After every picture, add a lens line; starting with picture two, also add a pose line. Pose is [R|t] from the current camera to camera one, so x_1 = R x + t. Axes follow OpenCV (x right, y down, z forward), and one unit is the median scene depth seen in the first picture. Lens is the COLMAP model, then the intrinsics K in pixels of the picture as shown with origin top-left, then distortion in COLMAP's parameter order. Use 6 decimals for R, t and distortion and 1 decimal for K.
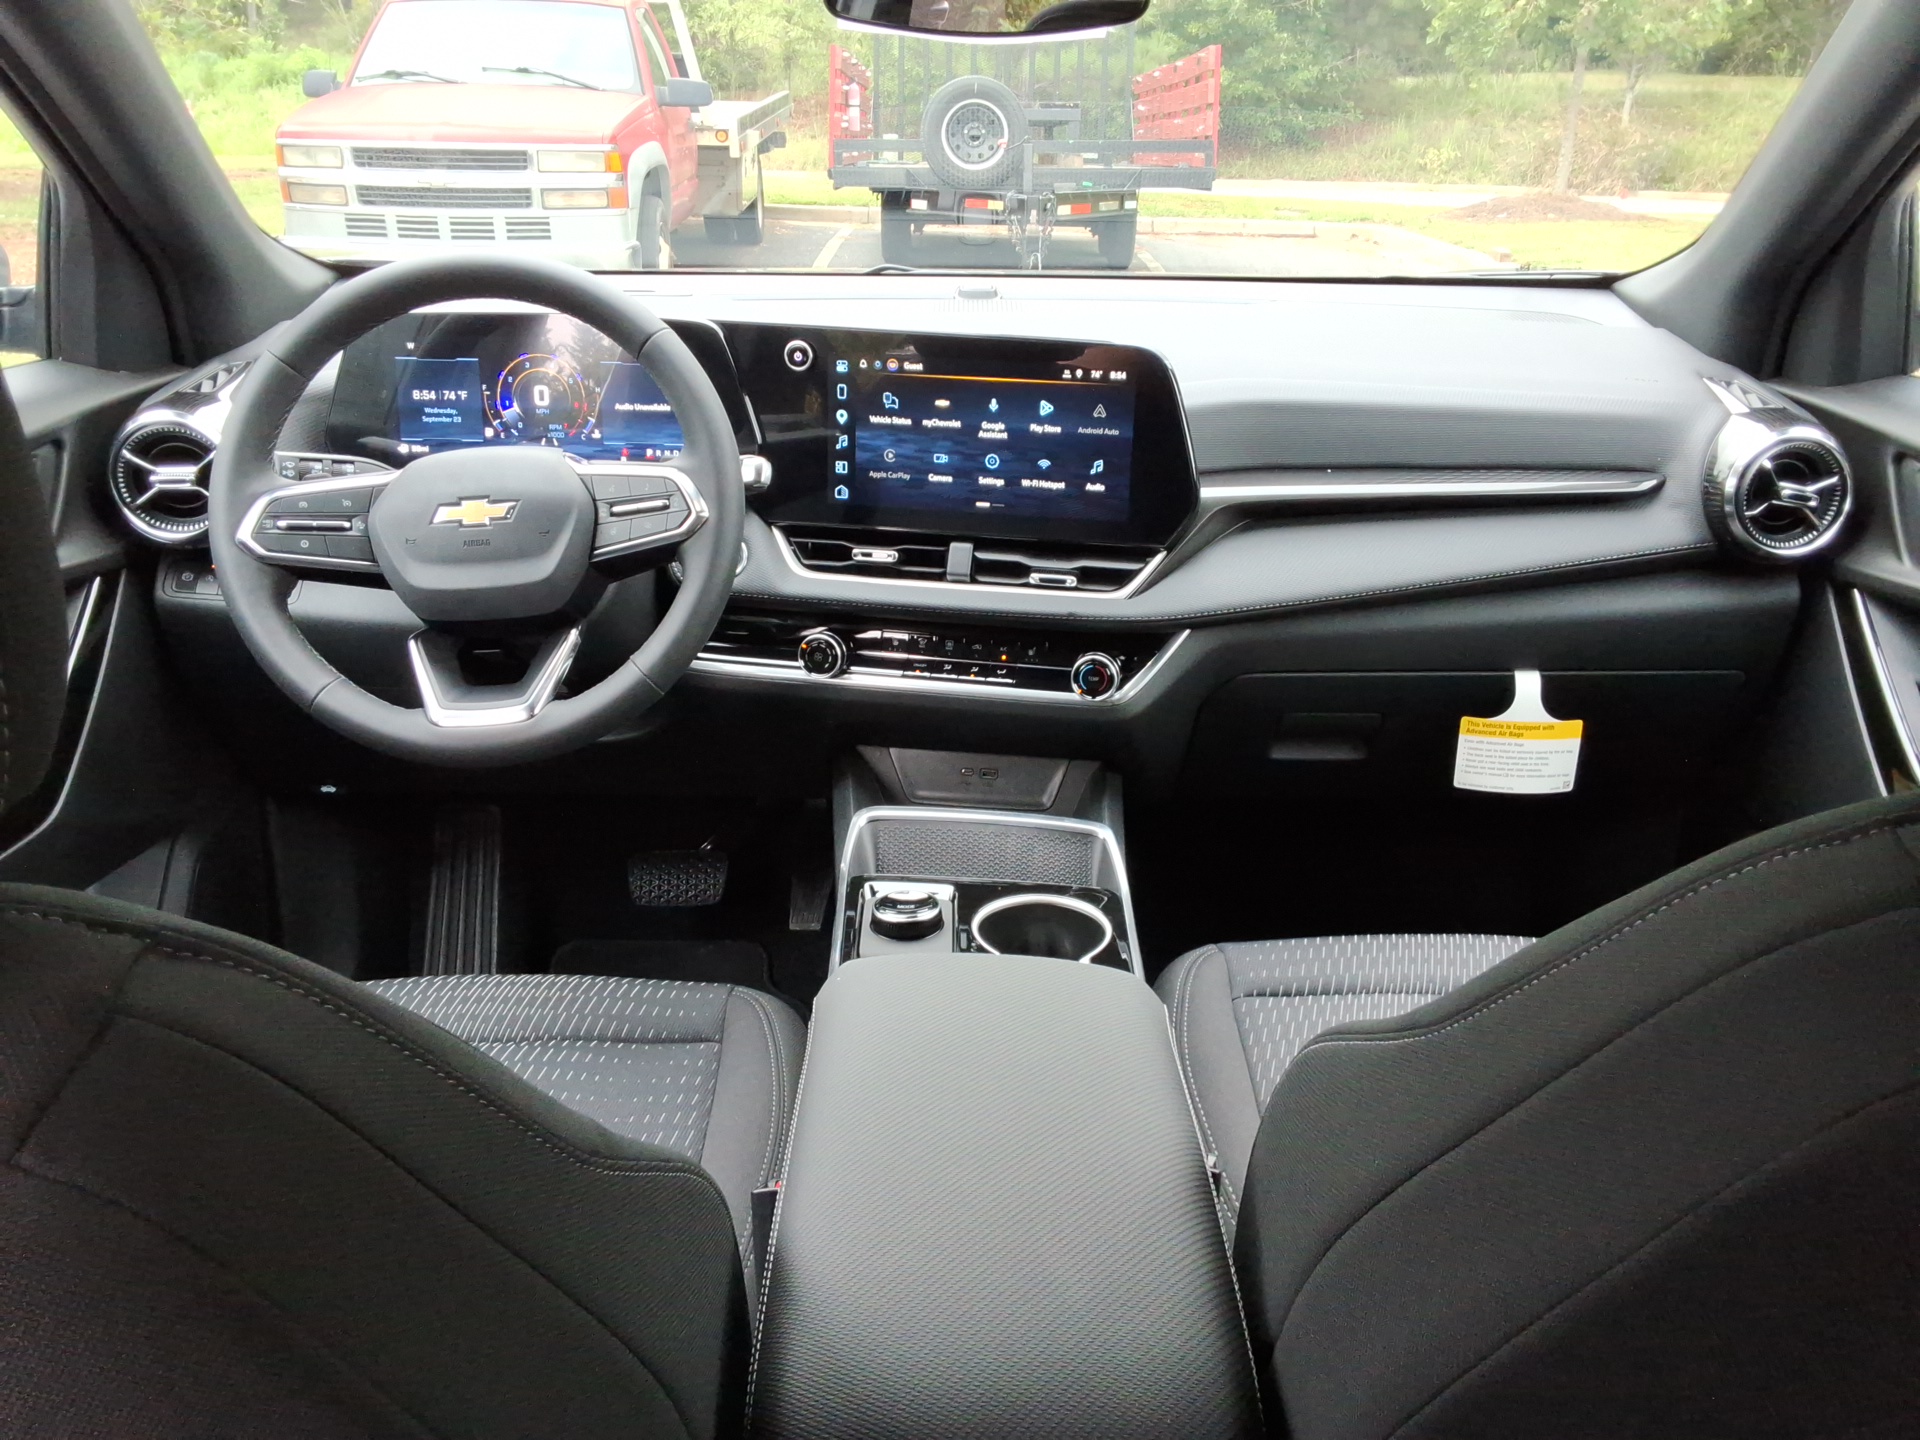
lens RADIAL K [[1531.0, 0, 973.8], [0, 1531.0, 705.7], [0, 0, 1]] dist [0.098288, -0.147350]
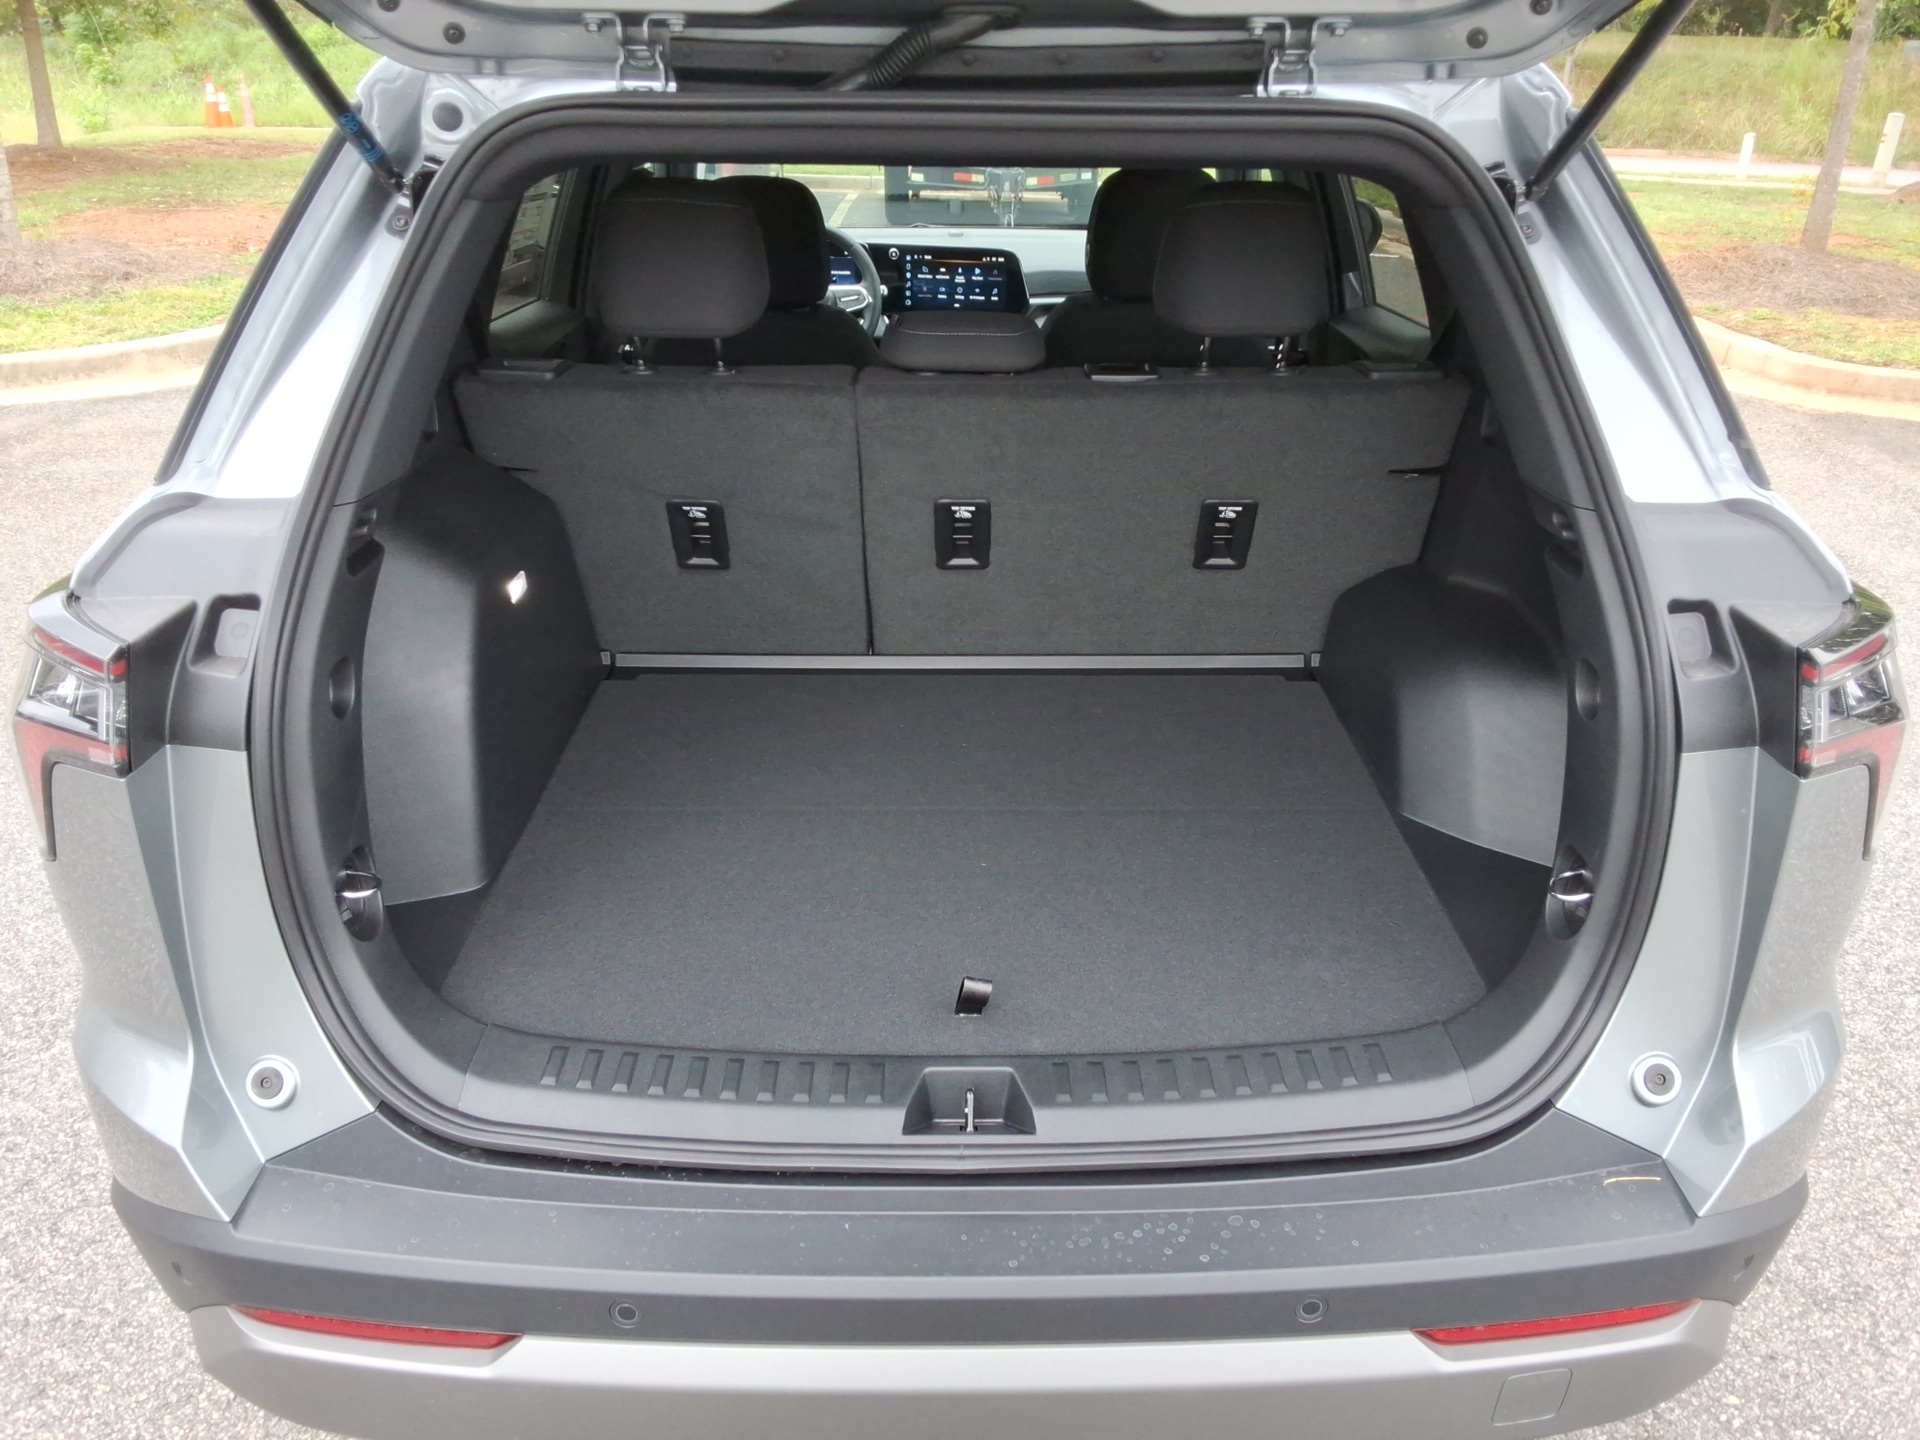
lens RADIAL K [[1529.4, 0, 975.1], [0, 1529.4, 709.1], [0, 0, 1]] dist [0.106248, -0.152673]
pose [[0.999927, -0.011400, 0.004003, 0.020149], [0.011291, 0.999596, 0.026079, 0.563343], [-0.004299, -0.026032, 0.999652, -1.960283]]
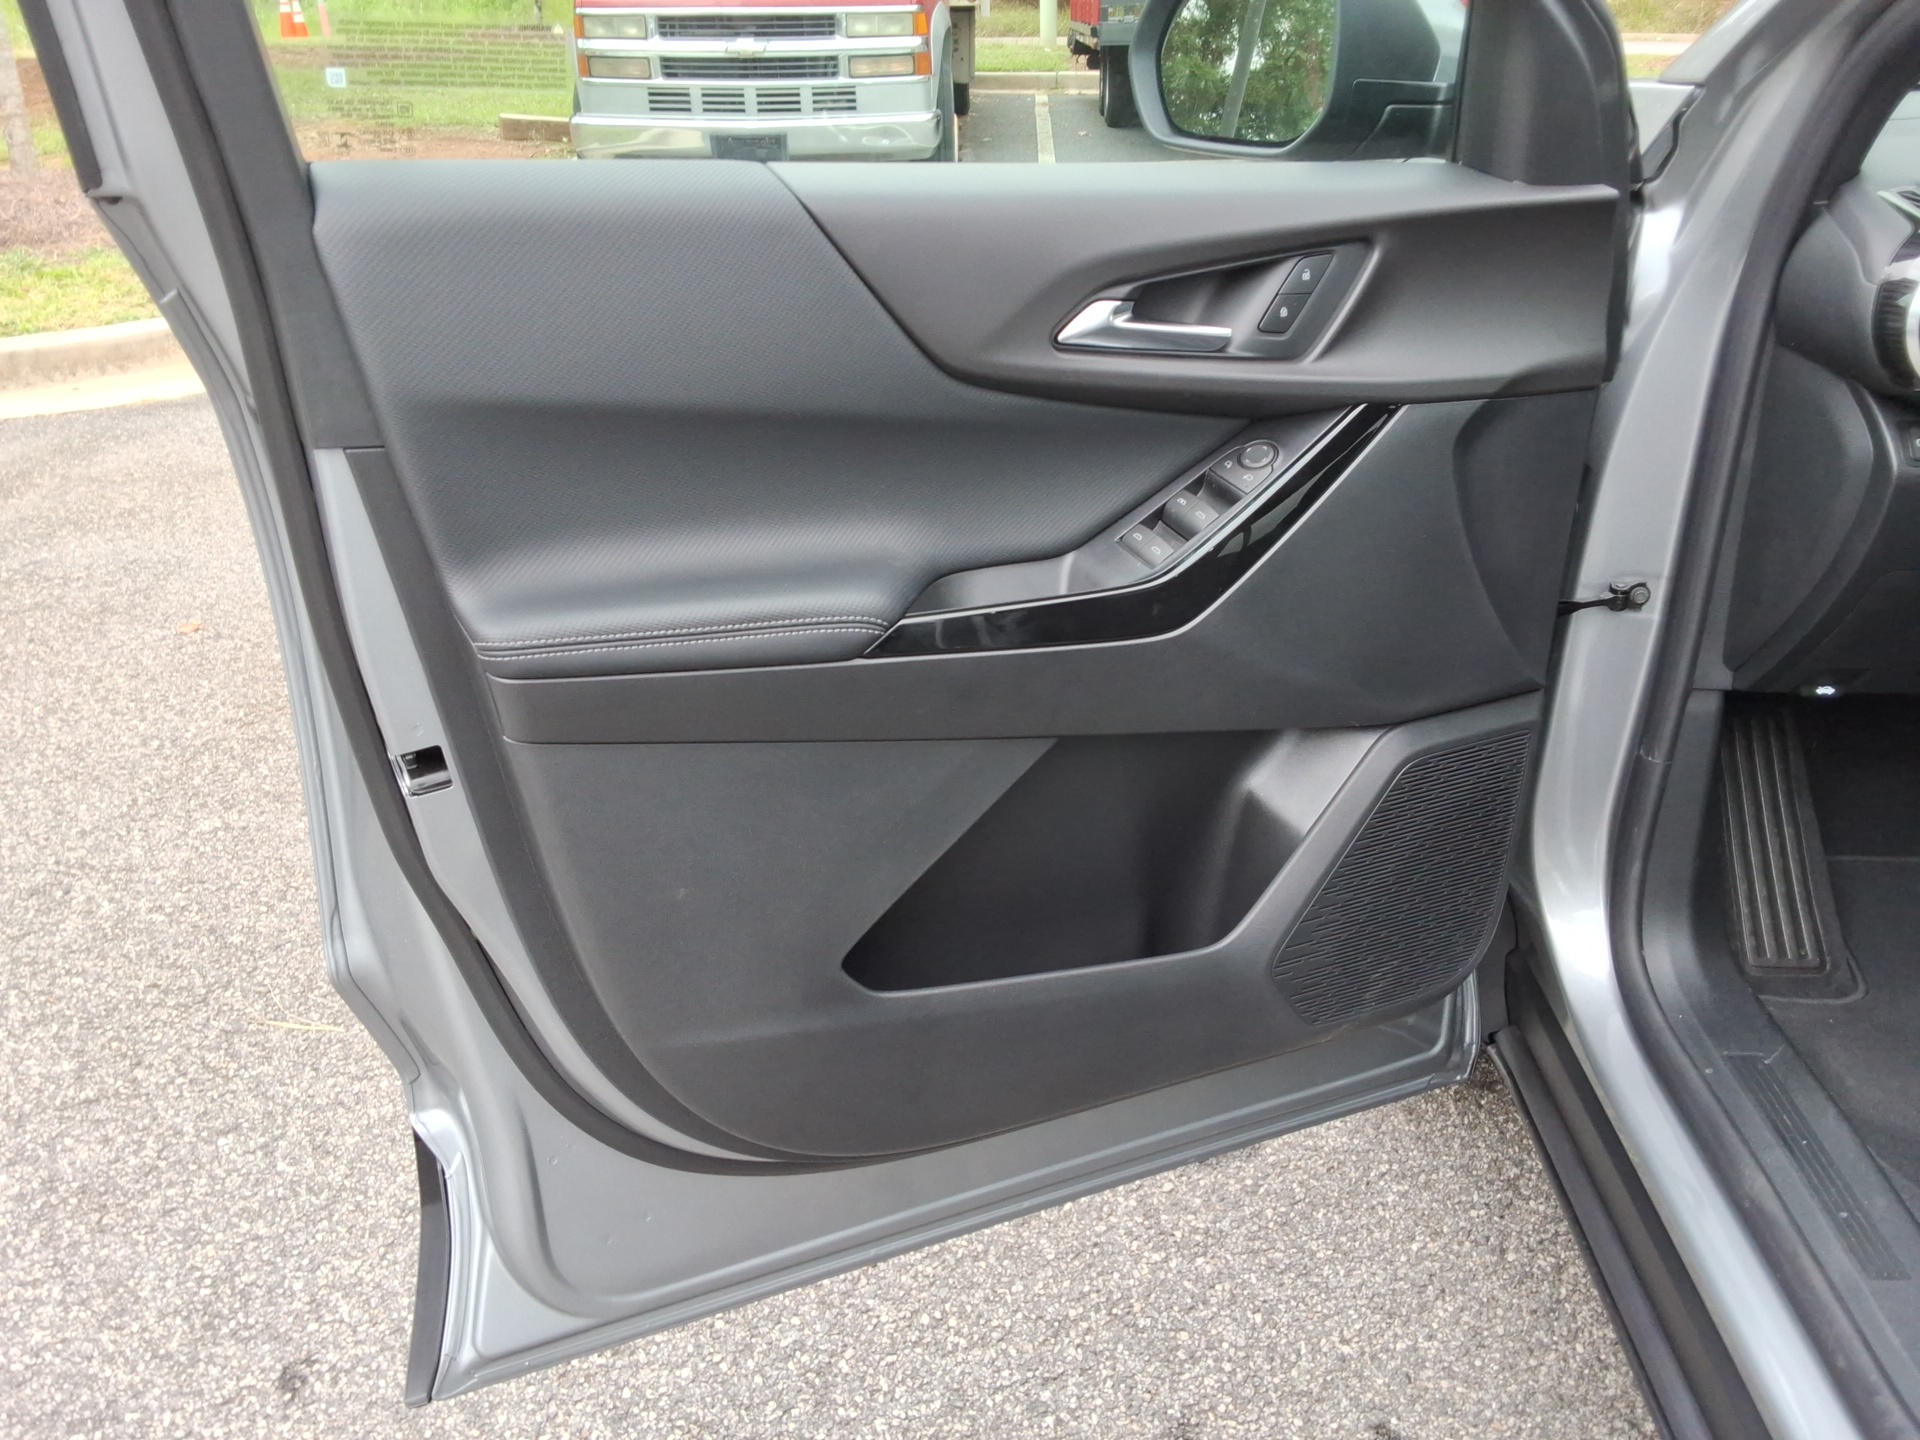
lens RADIAL K [[1544.4, 0, 981.4], [0, 1544.4, 706.7], [0, 0, 1]] dist [0.095613, -0.144447]
pose [[0.999069, -0.011290, -0.041647, -0.985318], [0.014211, 0.997409, 0.070517, -0.006971], [0.040743, -0.071043, 0.996641, 0.117459]]
